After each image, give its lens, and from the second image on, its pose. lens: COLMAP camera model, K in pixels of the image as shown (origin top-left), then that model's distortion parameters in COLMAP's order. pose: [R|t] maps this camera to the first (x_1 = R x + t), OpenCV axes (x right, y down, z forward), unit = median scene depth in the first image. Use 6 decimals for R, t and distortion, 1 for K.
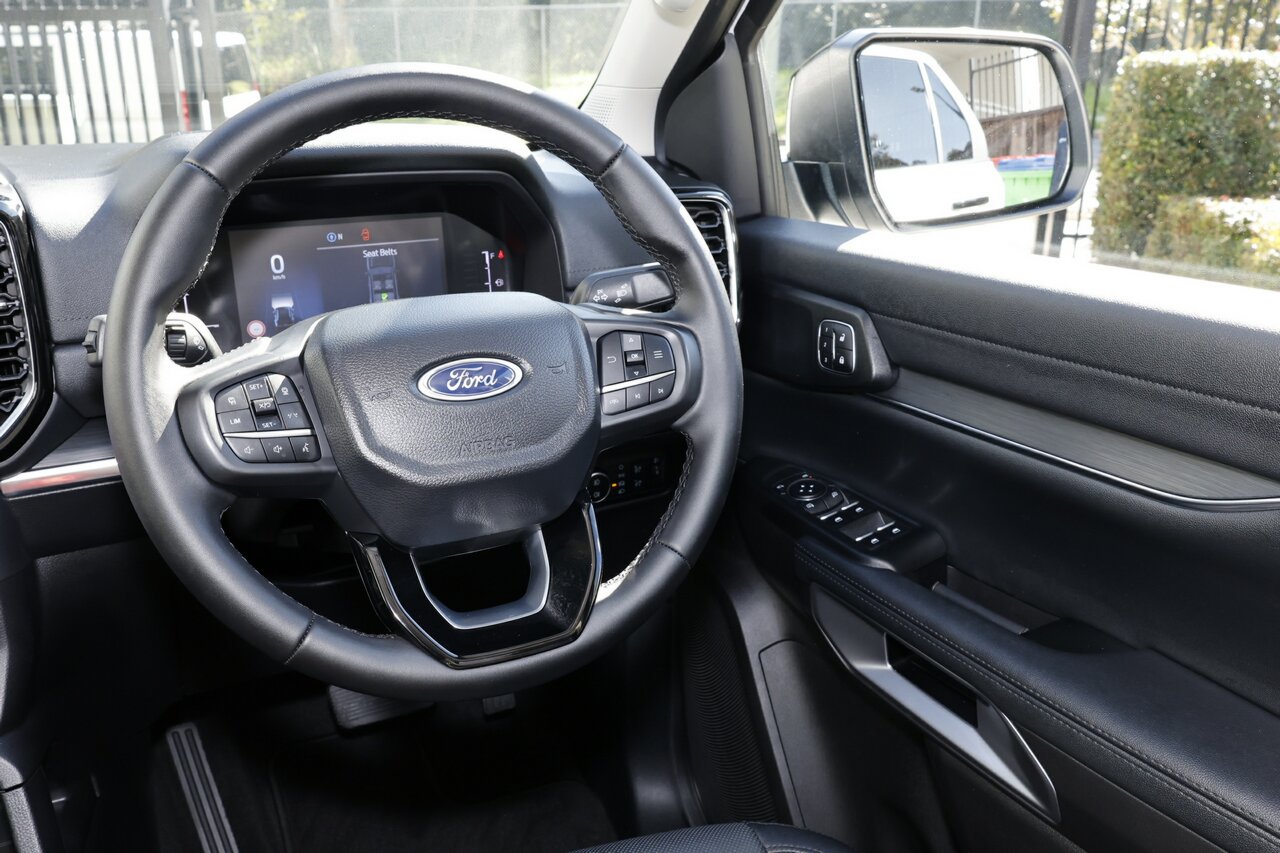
lens RADIAL K [[901.2, 0, 640.0], [0, 901.2, 426.5], [0, 0, 1]] dist [-0.009372, 0.004159]
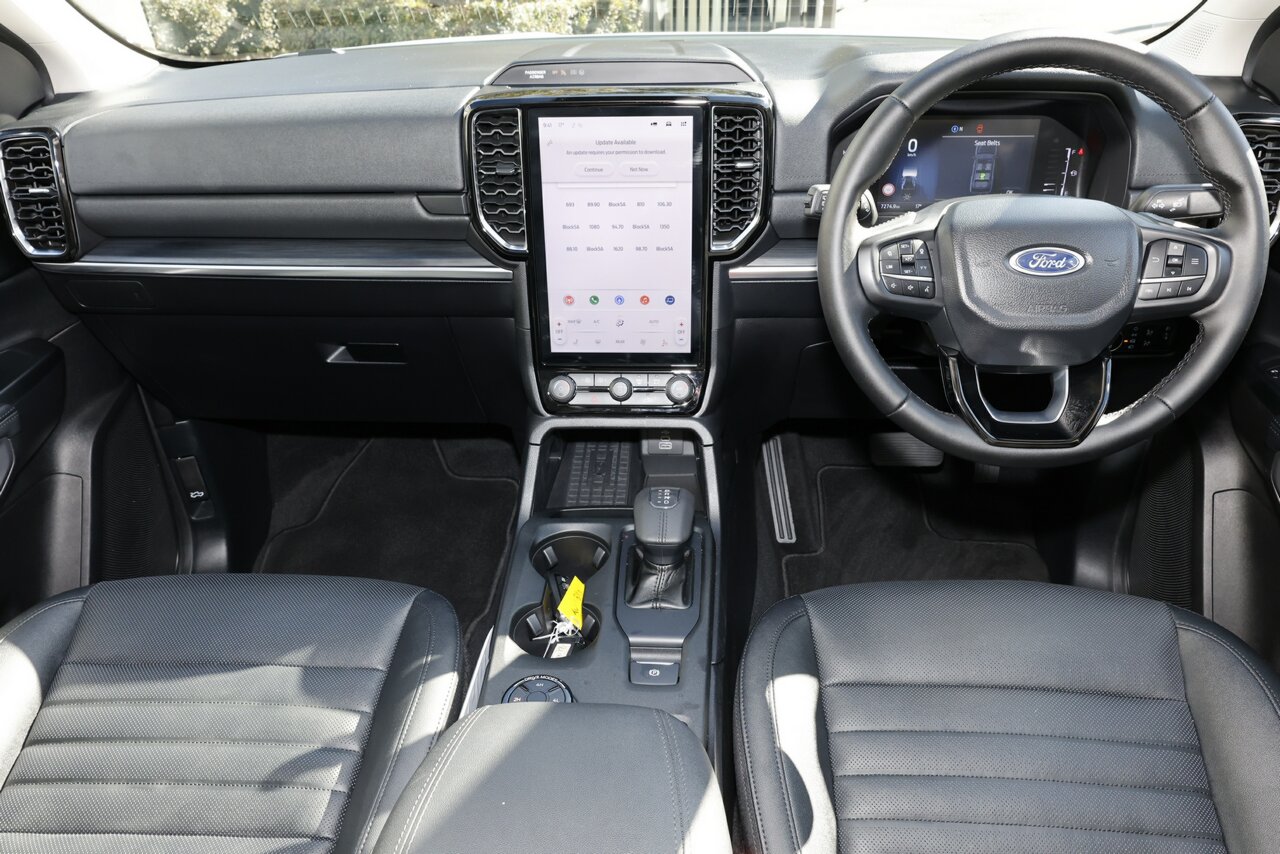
lens RADIAL K [[901.2, 0, 640.0], [0, 901.2, 427.0], [0, 0, 1]] dist [-0.009372, 0.004159]
pose [[0.867776, 0.245122, -0.432296, -0.058745], [-0.129174, 0.951246, 0.280079, -0.114103], [0.479874, -0.187205, 0.857132, -0.595910]]
